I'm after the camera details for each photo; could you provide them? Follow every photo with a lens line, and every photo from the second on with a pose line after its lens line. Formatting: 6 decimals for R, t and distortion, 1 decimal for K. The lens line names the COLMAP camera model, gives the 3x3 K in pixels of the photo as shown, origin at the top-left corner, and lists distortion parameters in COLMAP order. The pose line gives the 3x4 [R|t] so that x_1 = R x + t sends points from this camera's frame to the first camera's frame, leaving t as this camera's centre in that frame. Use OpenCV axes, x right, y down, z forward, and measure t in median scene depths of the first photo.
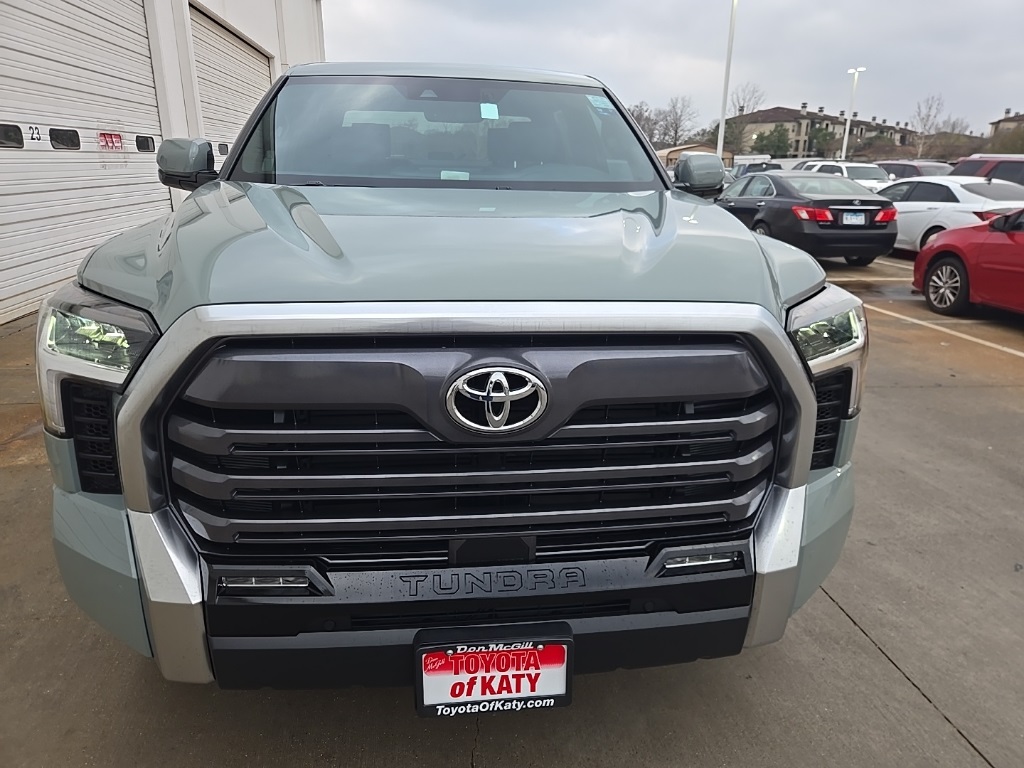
lens RADIAL K [[684.4, 0, 512.0], [0, 684.4, 384.0], [0, 0, 1]] dist [0.081328, -0.070689]
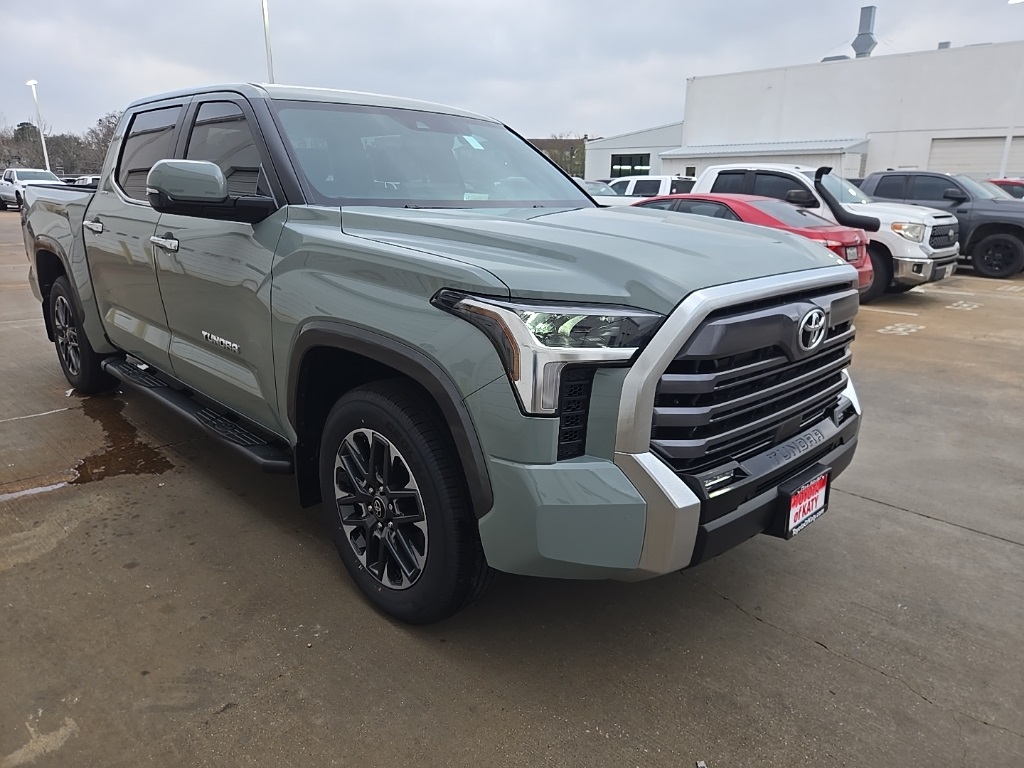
lens RADIAL K [[684.4, 0, 512.0], [0, 684.4, 384.0], [0, 0, 1]] dist [0.081328, -0.070689]
pose [[0.795821, -0.169571, 0.581304, -1.466805], [0.177742, 0.983117, 0.043450, -0.050208], [-0.578858, 0.068743, 0.812526, 0.047368]]
